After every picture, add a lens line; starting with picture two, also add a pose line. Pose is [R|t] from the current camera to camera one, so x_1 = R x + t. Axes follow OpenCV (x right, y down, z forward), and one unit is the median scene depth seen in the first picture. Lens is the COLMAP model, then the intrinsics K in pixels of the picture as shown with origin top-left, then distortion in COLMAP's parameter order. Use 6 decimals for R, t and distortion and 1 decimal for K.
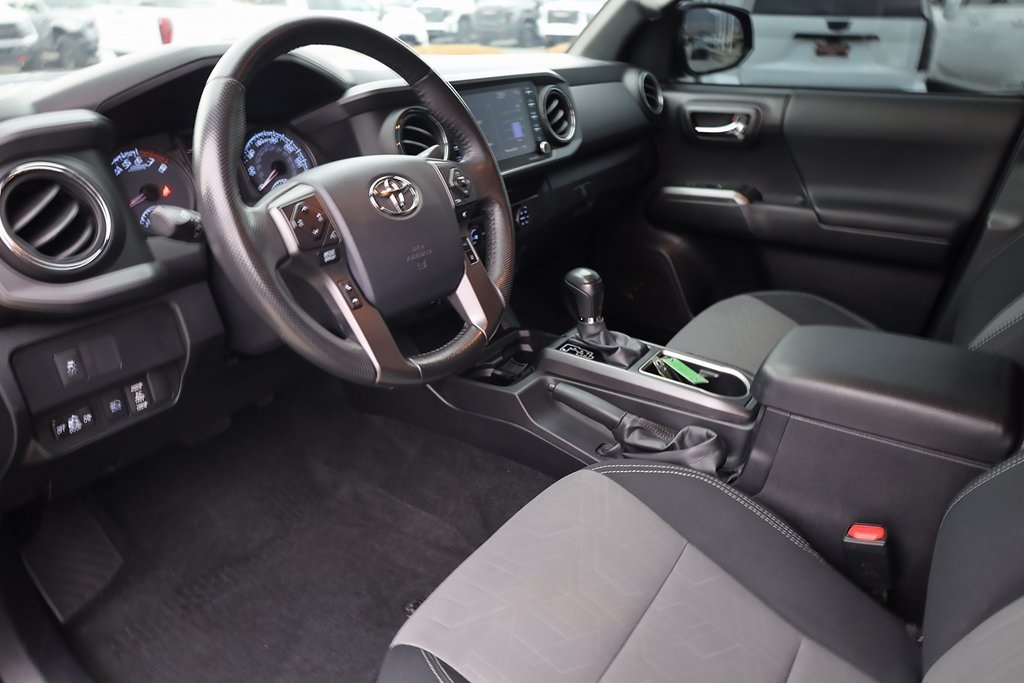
lens RADIAL K [[709.0, 0, 514.5], [0, 709.0, 324.1], [0, 0, 1]] dist [0.000896, 0.001585]
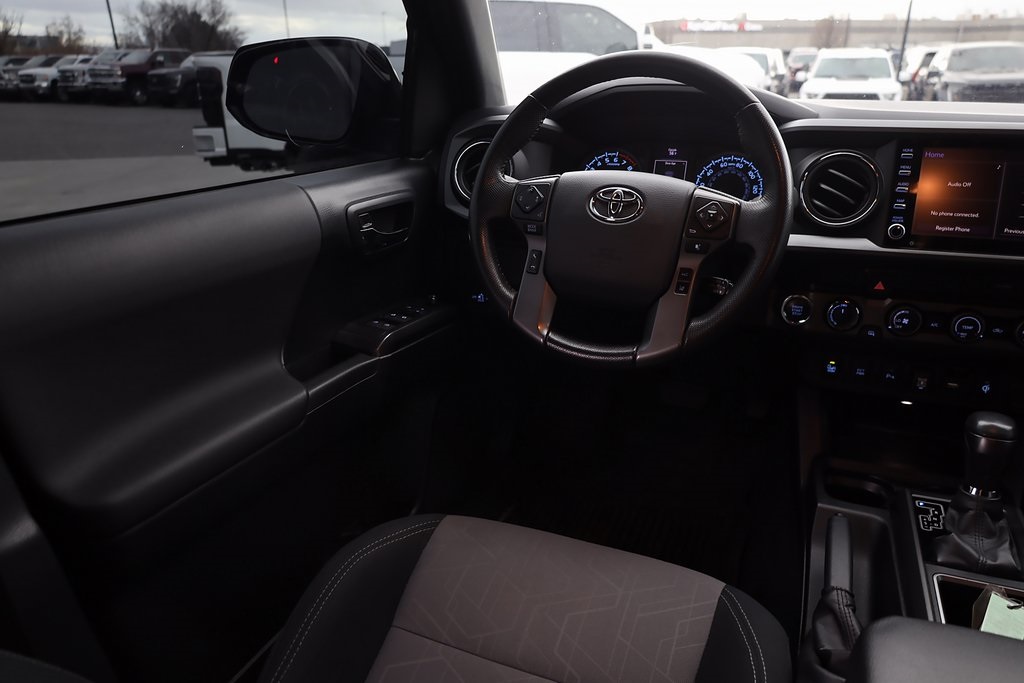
lens RADIAL K [[700.8, 0, 512.0], [0, 700.8, 341.5], [0, 0, 1]] dist [-0.009693, -0.004293]
pose [[0.194368, 0.342816, -0.919075, 0.540233], [-0.381981, 0.889438, 0.250979, -0.118471], [0.903500, 0.302287, 0.303828, 0.330885]]
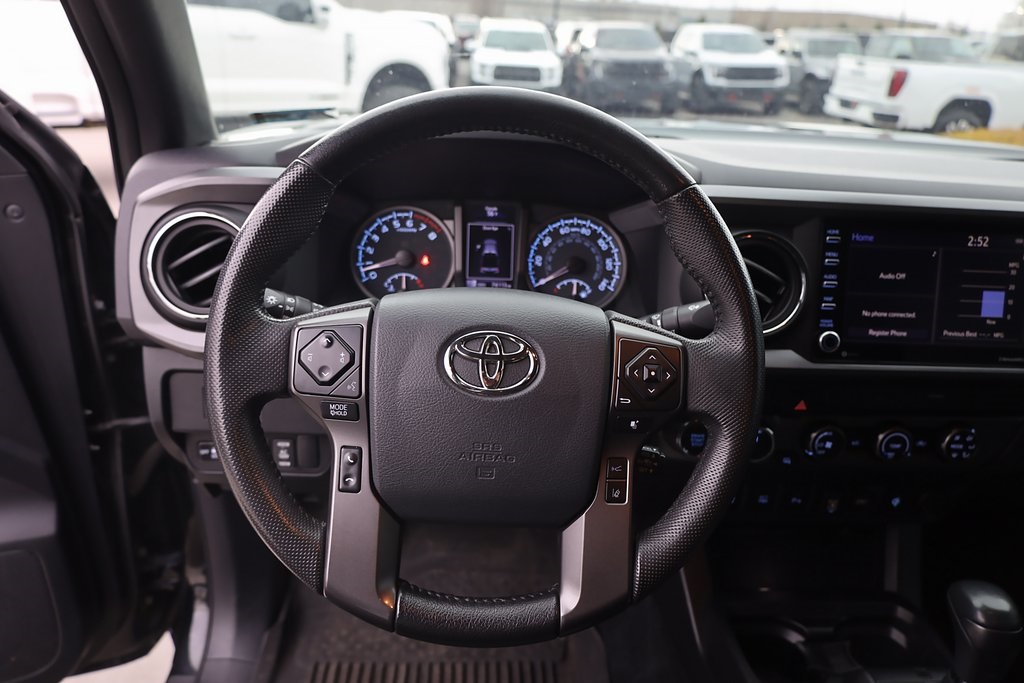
lens RADIAL K [[700.8, 0, 512.0], [0, 700.8, 341.5], [0, 0, 1]] dist [-0.009693, -0.004293]
pose [[0.589495, 0.339860, -0.732796, 0.185019], [-0.364048, 0.921607, 0.134571, -0.171103], [0.721086, 0.187443, 0.667009, 0.334163]]
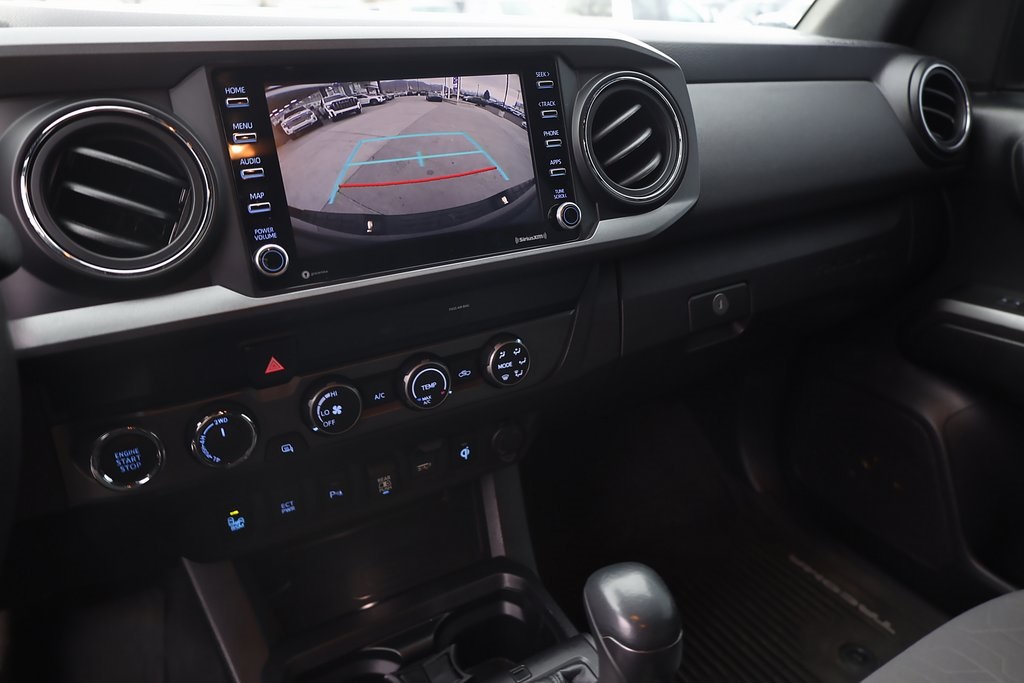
lens RADIAL K [[720.5, 0, 530.9], [0, 720.5, 352.6], [0, 0, 1]] dist [-0.012795, -0.003565]
pose [[0.908816, 0.179872, -0.376429, 0.194995], [-0.171471, 0.983595, 0.056015, -0.183920], [0.380330, 0.013639, 0.924750, 0.577940]]
